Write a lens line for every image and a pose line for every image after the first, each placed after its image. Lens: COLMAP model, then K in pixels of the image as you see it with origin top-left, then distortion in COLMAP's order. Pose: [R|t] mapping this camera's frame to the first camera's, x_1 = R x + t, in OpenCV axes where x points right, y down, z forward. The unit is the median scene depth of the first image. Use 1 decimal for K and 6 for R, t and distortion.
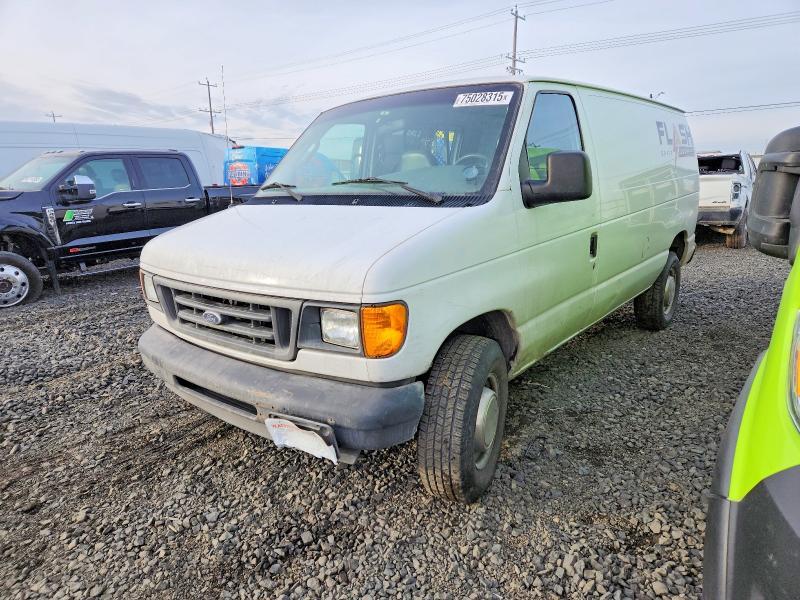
lens RADIAL K [[540.3, 0, 400.0], [0, 540.3, 300.0], [0, 0, 1]] dist [0.006734, 0.002111]
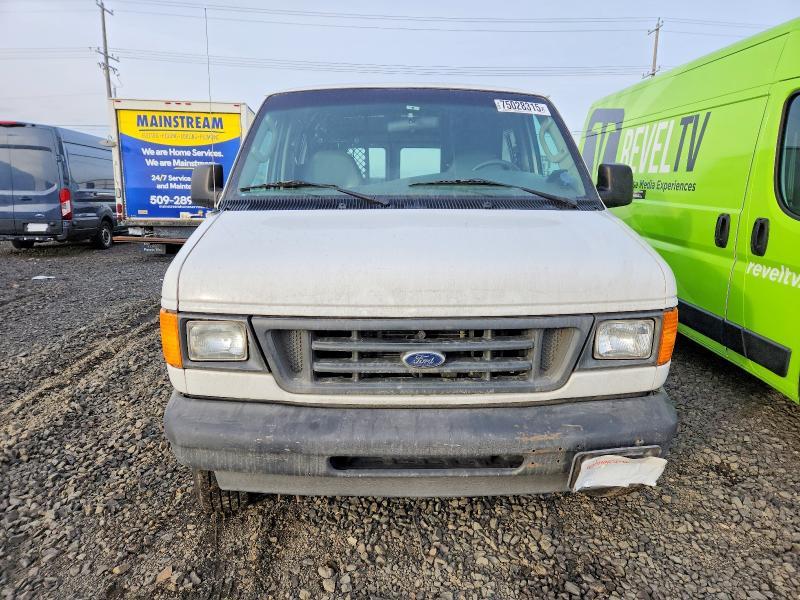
lens RADIAL K [[552.8, 0, 400.0], [0, 552.8, 300.0], [0, 0, 1]] dist [-0.000050, -0.004732]
pose [[0.768345, -0.096925, 0.632654, -0.814831], [0.113866, 0.993399, 0.013905, -0.059241], [-0.629826, 0.061355, 0.774310, 0.414532]]
